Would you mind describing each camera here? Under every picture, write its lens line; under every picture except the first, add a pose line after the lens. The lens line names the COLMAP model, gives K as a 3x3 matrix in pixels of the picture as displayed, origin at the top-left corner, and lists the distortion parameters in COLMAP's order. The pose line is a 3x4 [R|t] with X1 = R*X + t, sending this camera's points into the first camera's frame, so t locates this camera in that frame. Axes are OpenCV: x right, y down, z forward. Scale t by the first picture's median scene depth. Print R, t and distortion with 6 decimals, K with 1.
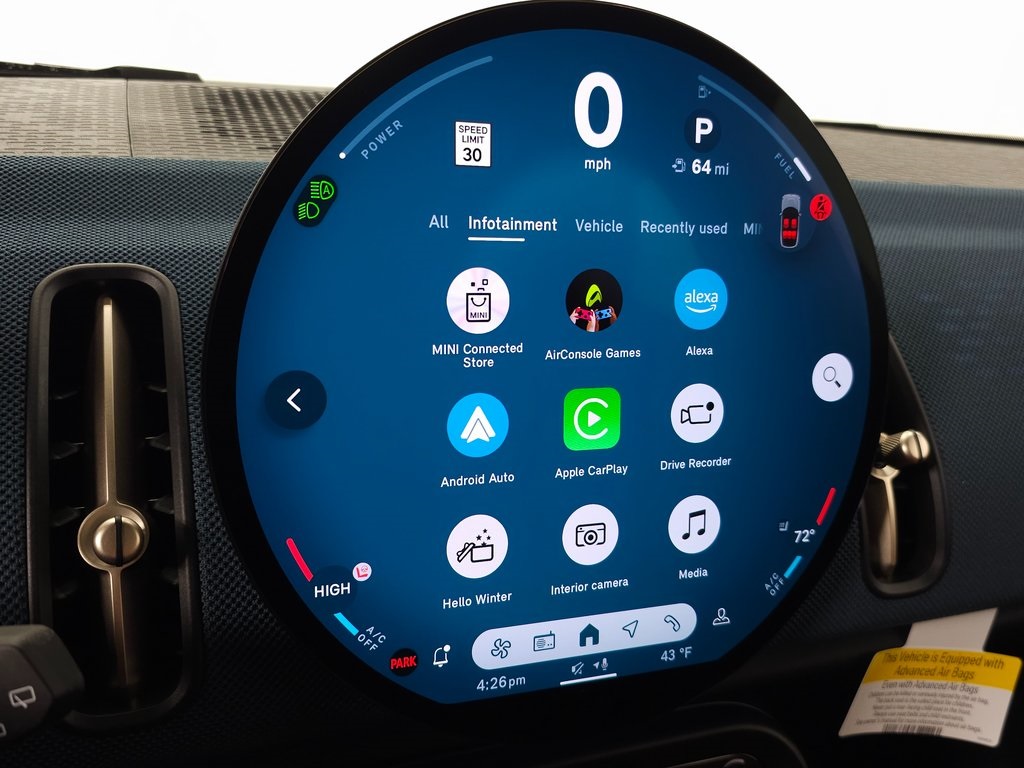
lens RADIAL K [[894.9, 0, 505.3], [0, 894.9, 378.9], [0, 0, 1]] dist [0.025686, -0.010001]
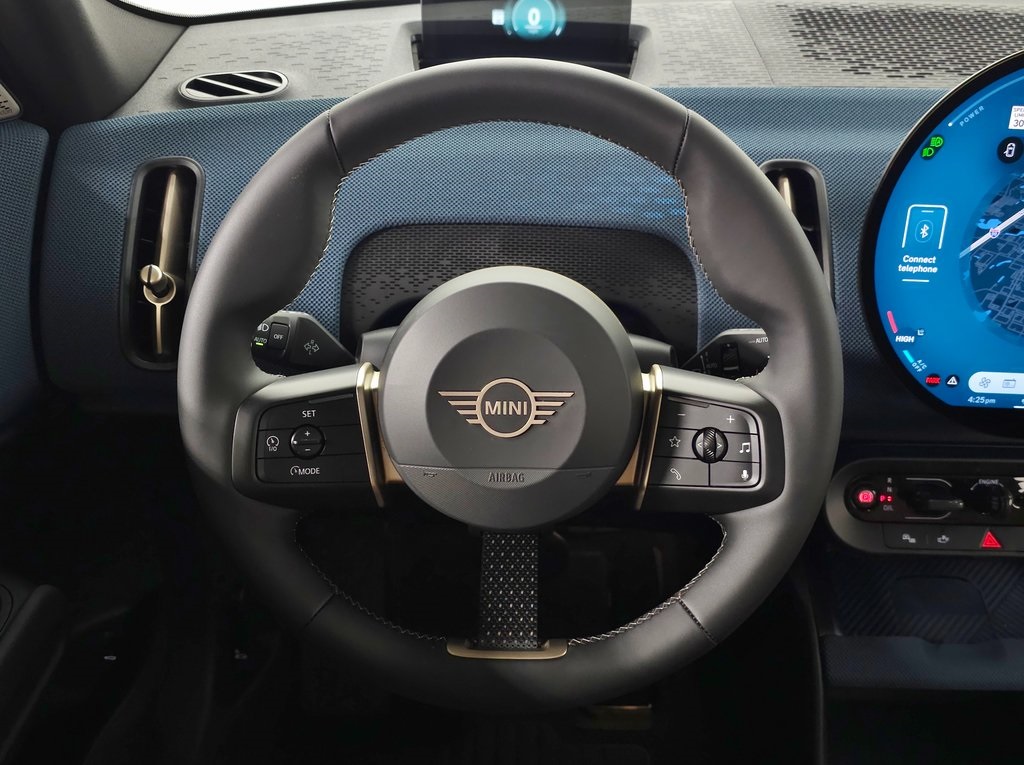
lens RADIAL K [[1002.1, 0, 517.8], [0, 1002.1, 388.8], [0, 0, 1]] dist [0.013125, 0.000000]
pose [[0.935698, 0.140112, -0.323786, -0.238478], [-0.073486, 0.975030, 0.209561, -0.062948], [0.345063, -0.172292, 0.922630, -1.312658]]
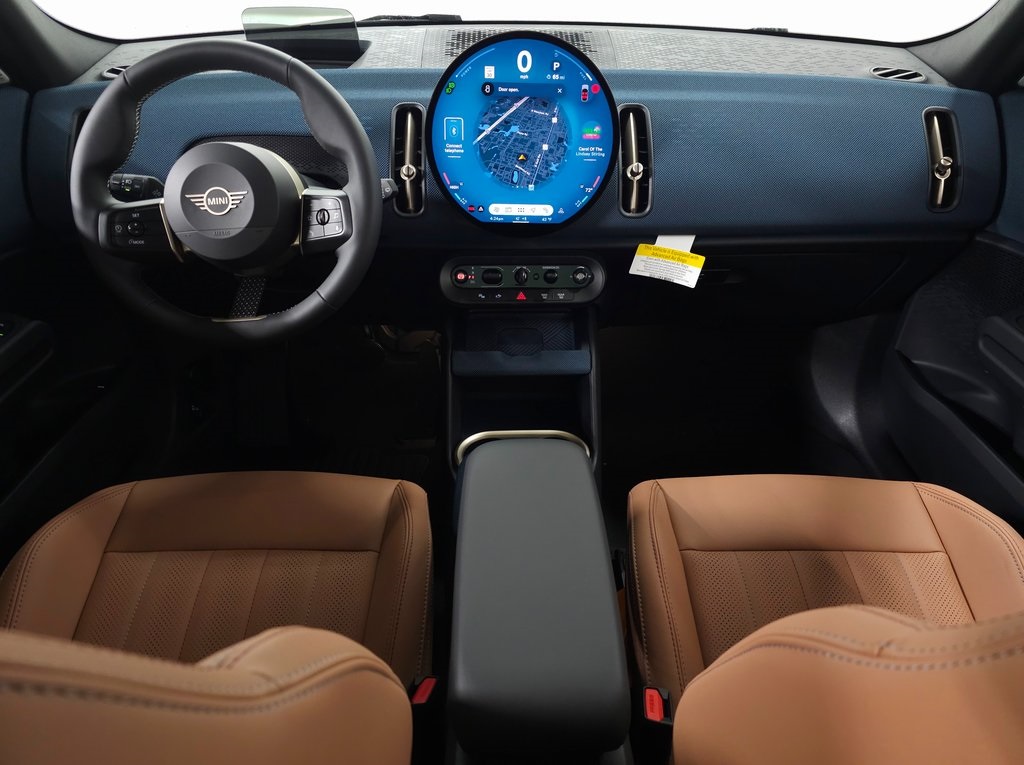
lens RADIAL K [[691.0, 0, 525.0], [0, 691.0, 383.9], [0, 0, 1]] dist [0.033393, -0.043862]
pose [[0.947390, 0.135147, -0.290149, 1.086685], [-0.055866, 0.962393, 0.265855, 0.219399], [0.315167, -0.235659, 0.919312, -1.919051]]
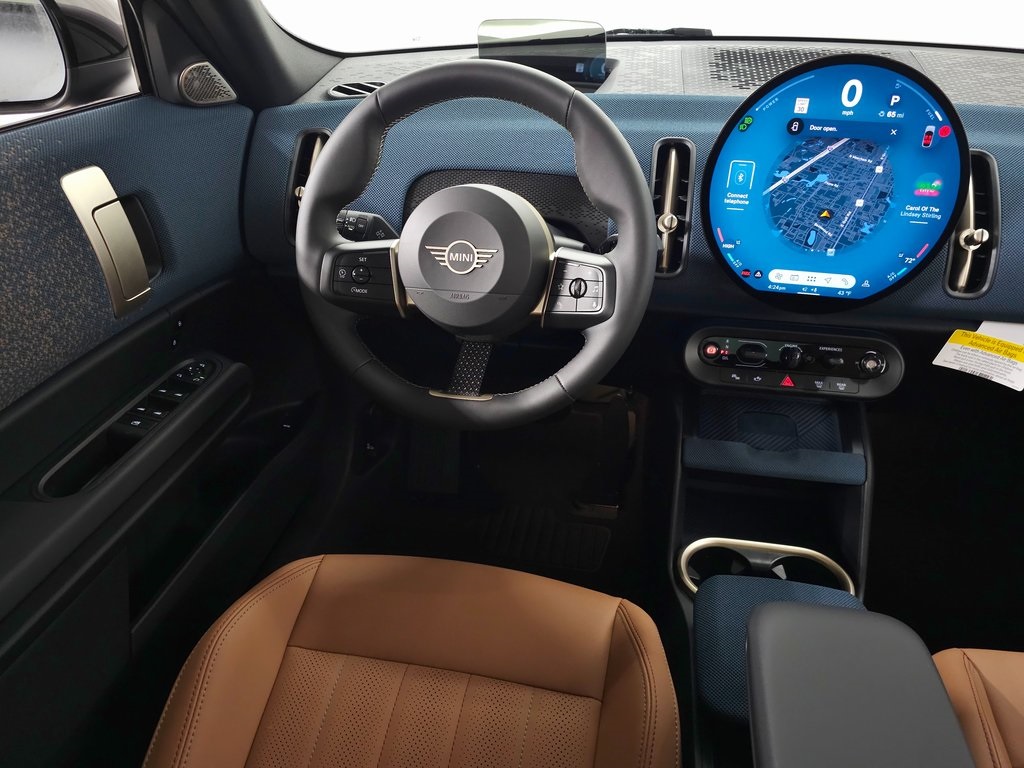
lens RADIAL K [[691.0, 0, 517.2], [0, 691.0, 388.9], [0, 0, 1]] dist [0.033393, -0.043862]
pose [[0.862463, 0.226434, -0.452643, 0.386123], [-0.105676, 0.955192, 0.276478, 0.101441], [0.494965, -0.190619, 0.847746, -1.550535]]
